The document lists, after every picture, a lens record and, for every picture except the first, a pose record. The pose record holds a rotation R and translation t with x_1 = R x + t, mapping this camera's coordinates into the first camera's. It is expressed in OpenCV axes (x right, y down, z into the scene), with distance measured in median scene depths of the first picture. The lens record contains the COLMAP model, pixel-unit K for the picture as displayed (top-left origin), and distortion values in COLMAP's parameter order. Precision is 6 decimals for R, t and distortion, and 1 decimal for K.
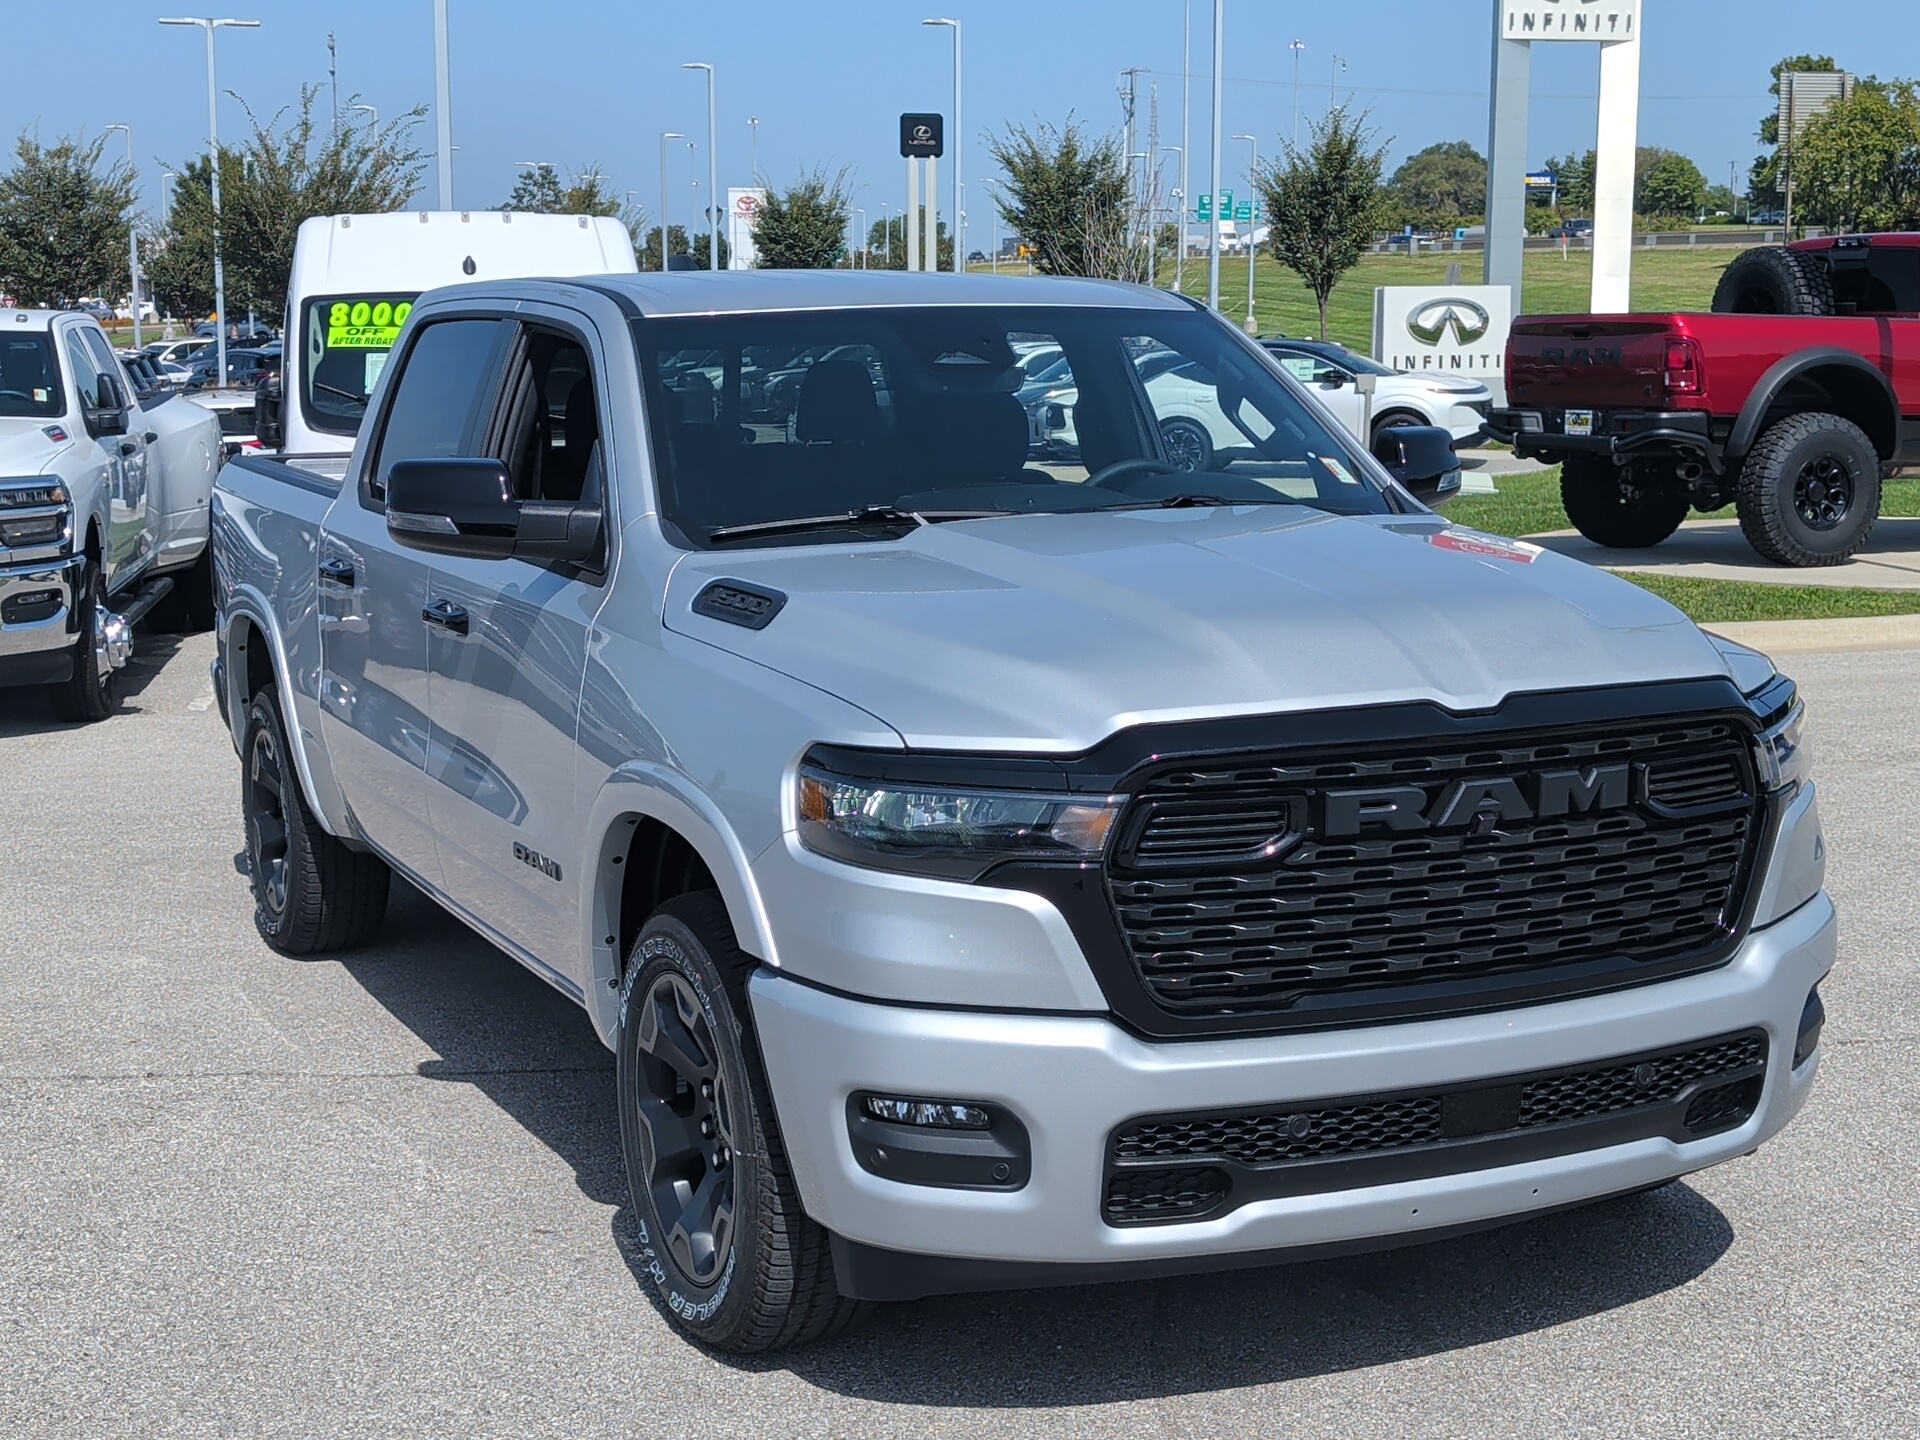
lens RADIAL K [[2749.5, 0, 984.9], [0, 2749.5, 718.8], [0, 0, 1]] dist [0.175665, -0.662893]
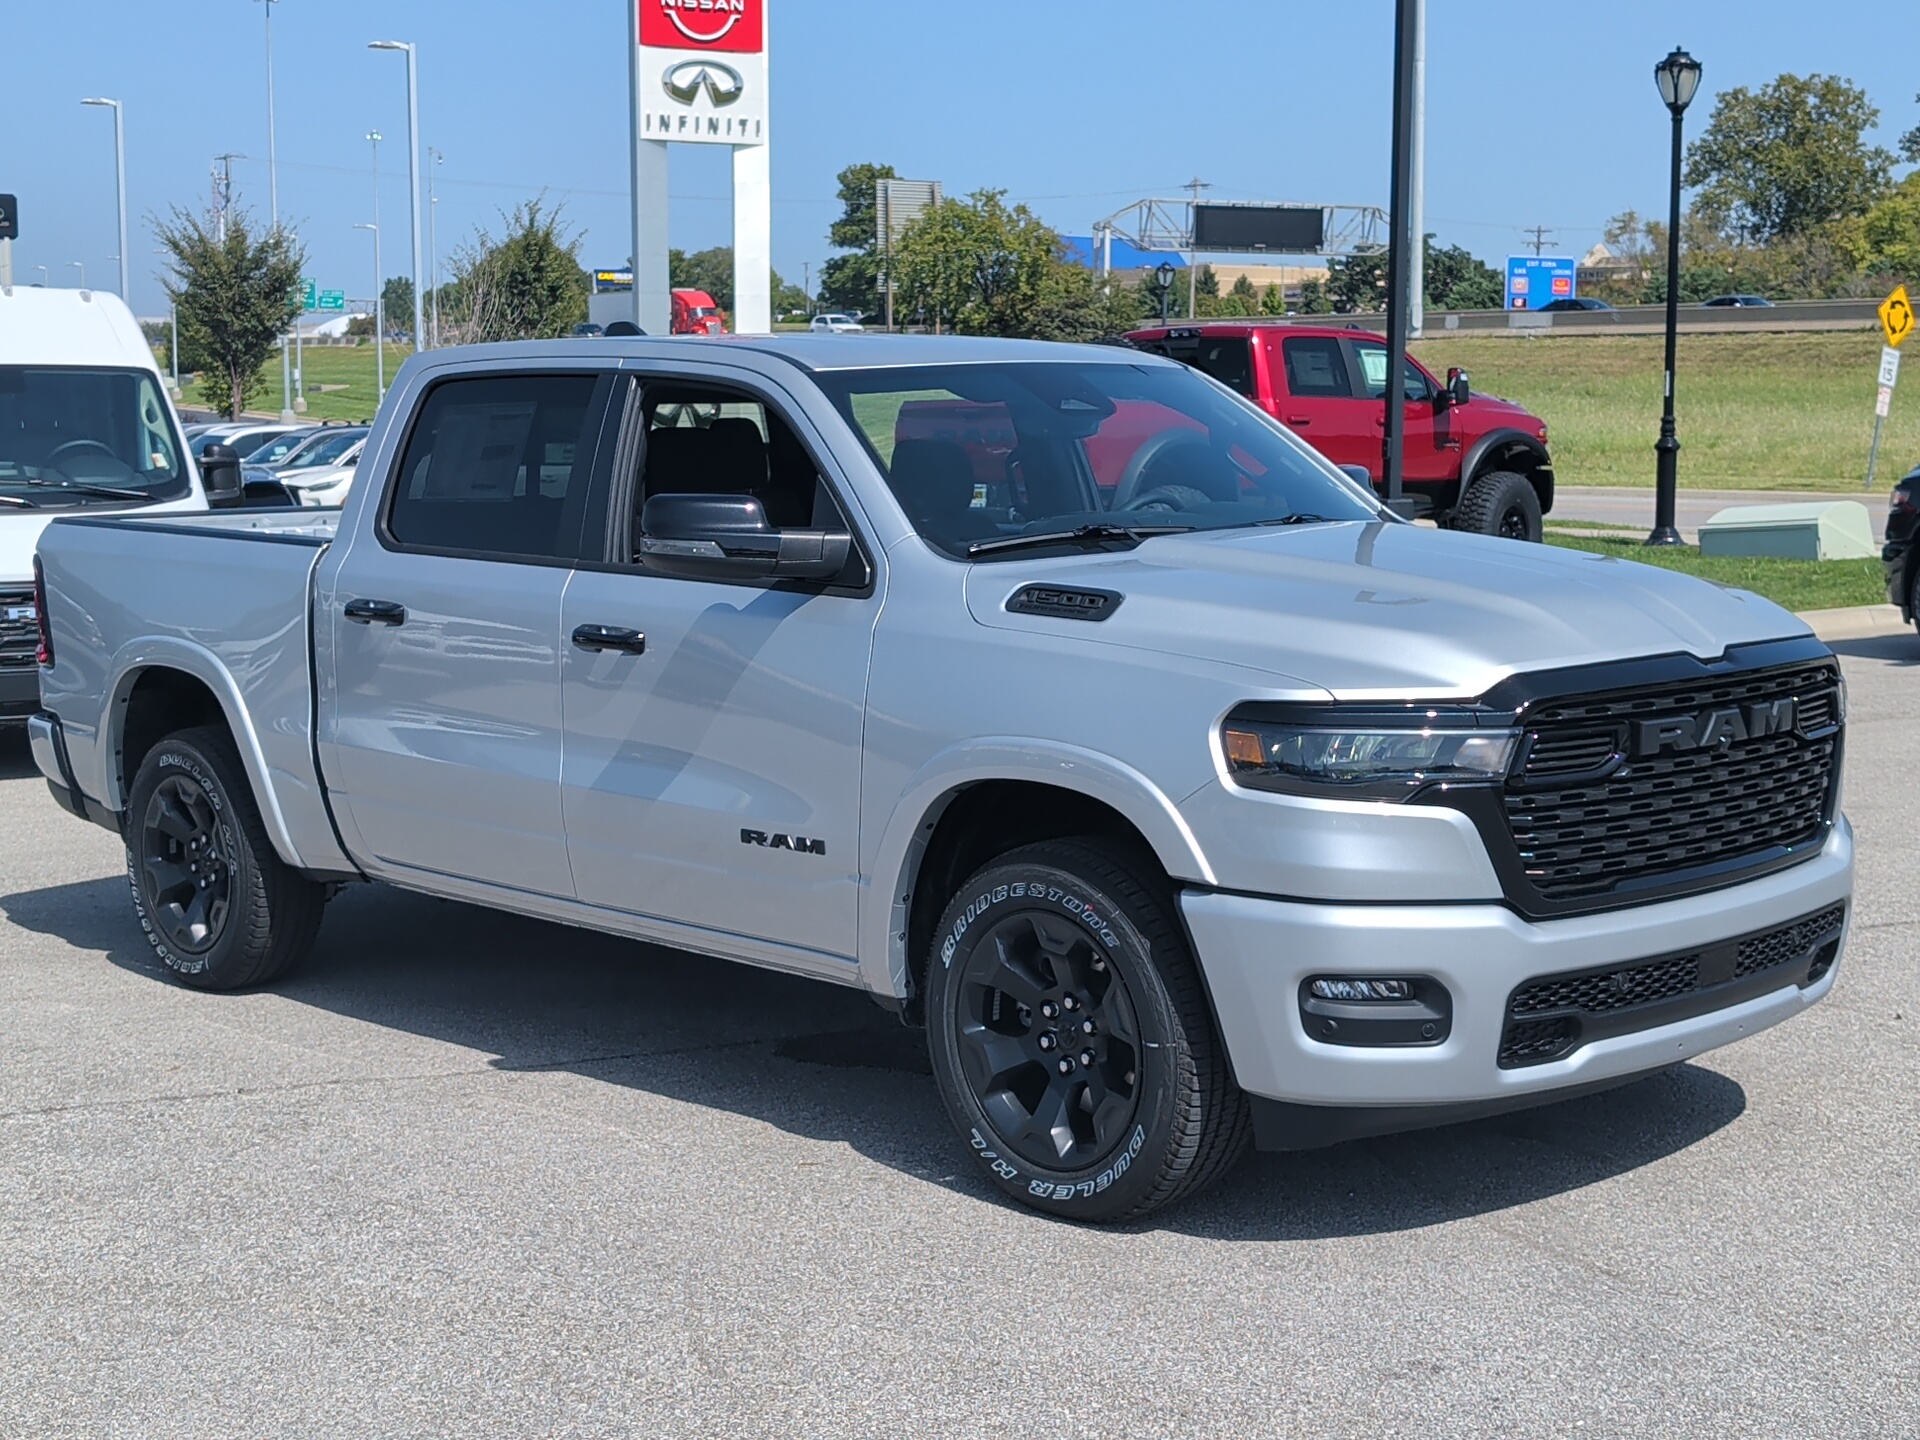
lens RADIAL K [[2749.5, 0, 984.9], [0, 2749.5, 718.8], [0, 0, 1]] dist [0.175665, -0.662893]
pose [[0.948167, -0.035969, 0.315729, -0.529807], [0.046279, 0.998610, -0.025214, 0.039733], [-0.314383, 0.038519, 0.948514, -0.133305]]
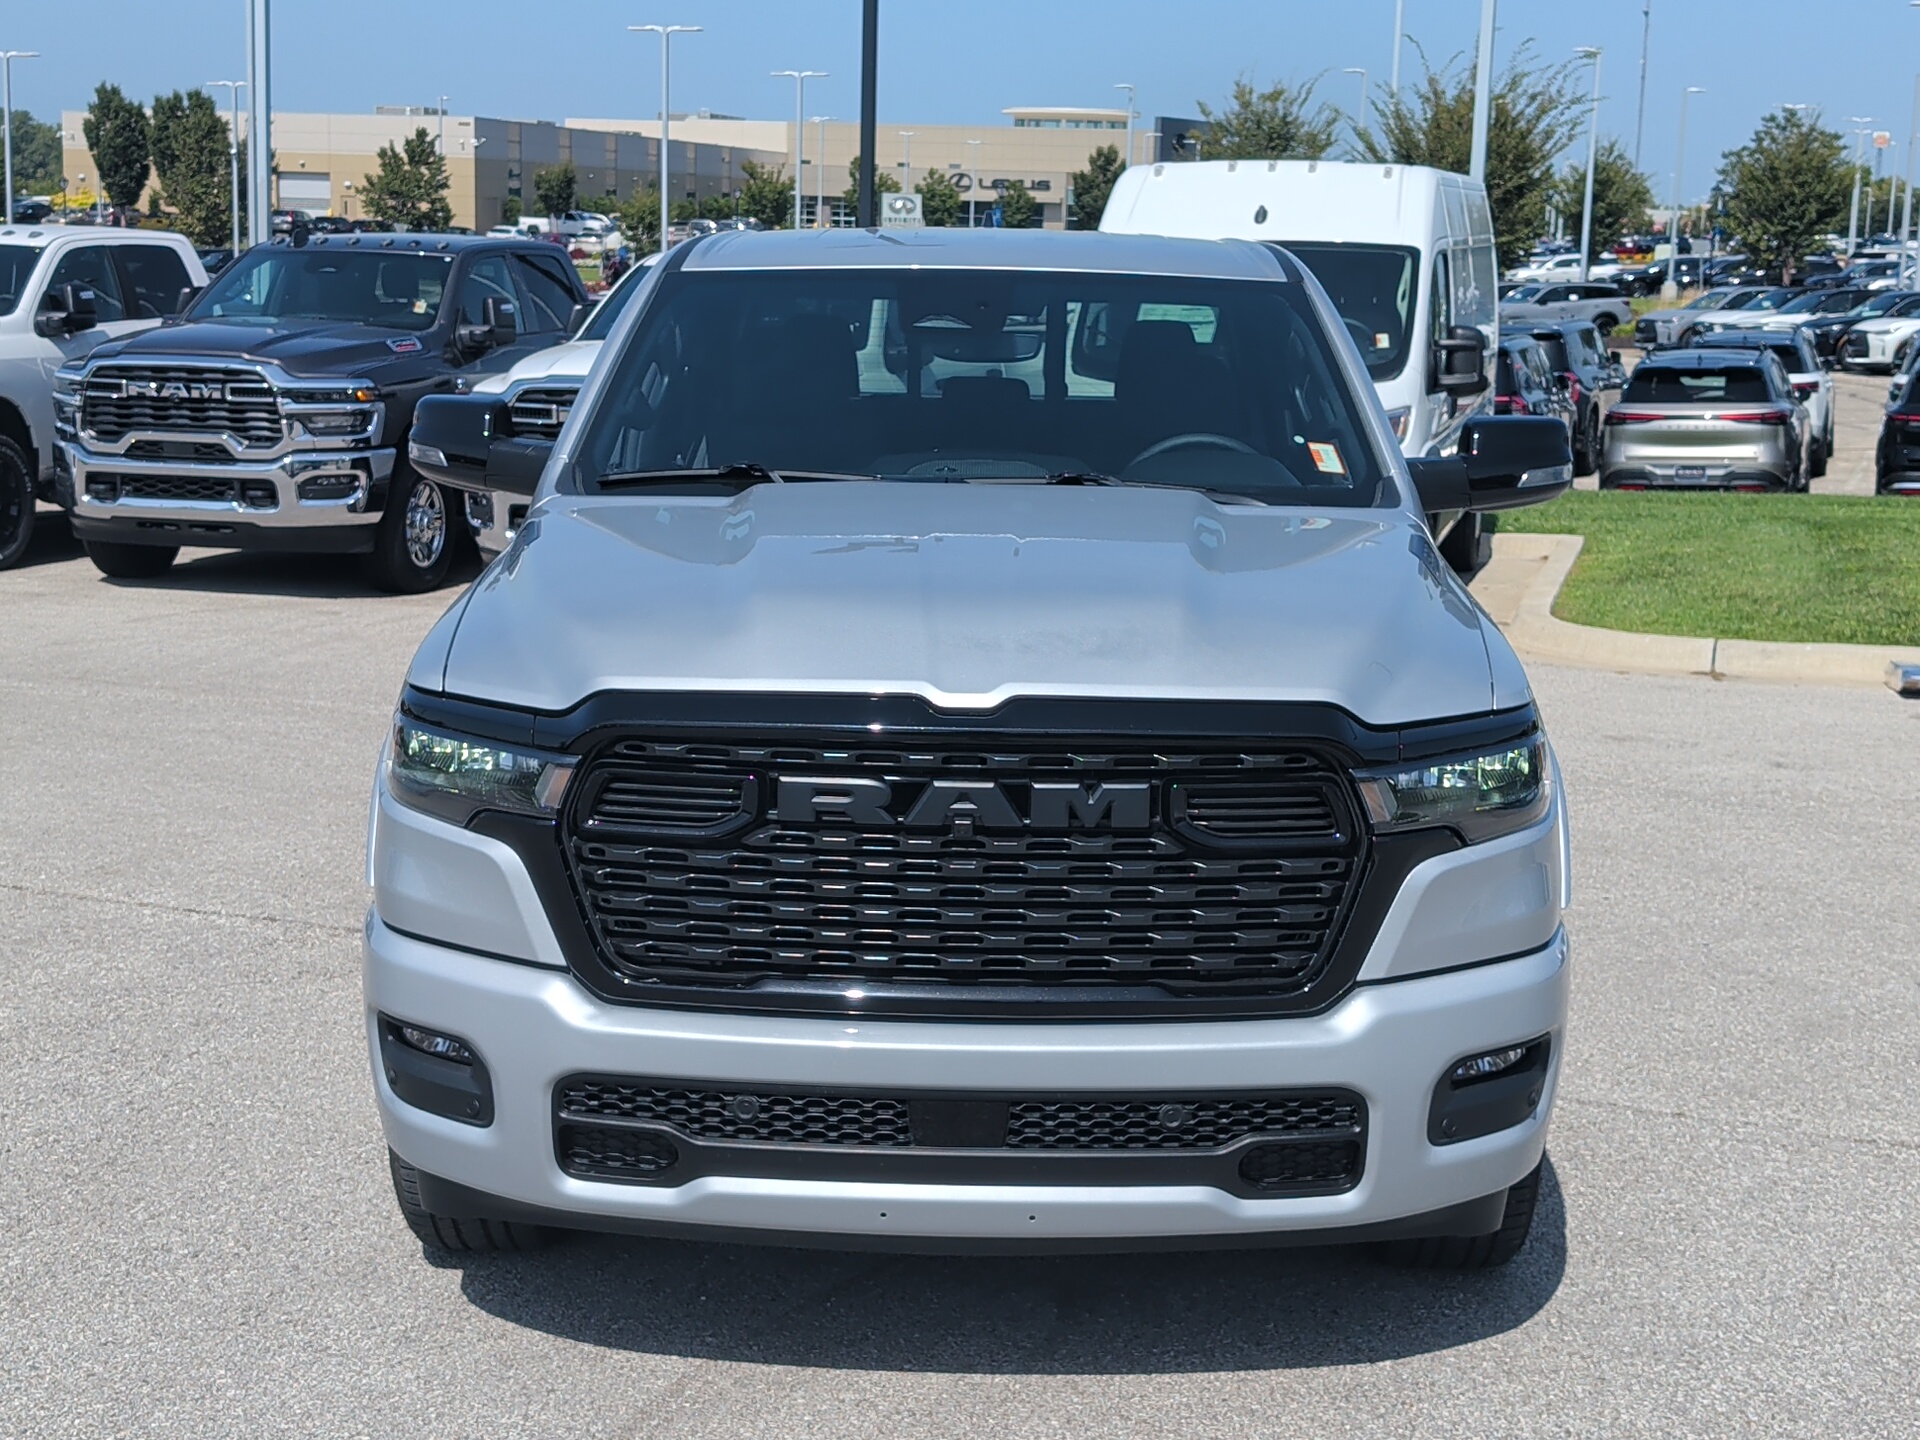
lens RADIAL K [[2749.5, 0, 984.9], [0, 2749.5, 718.8], [0, 0, 1]] dist [0.175665, -0.662893]
pose [[0.903519, 0.099270, -0.416891, 0.543356], [-0.090925, 0.995059, 0.039884, -0.036040], [0.418791, 0.001870, 0.908081, 0.123125]]
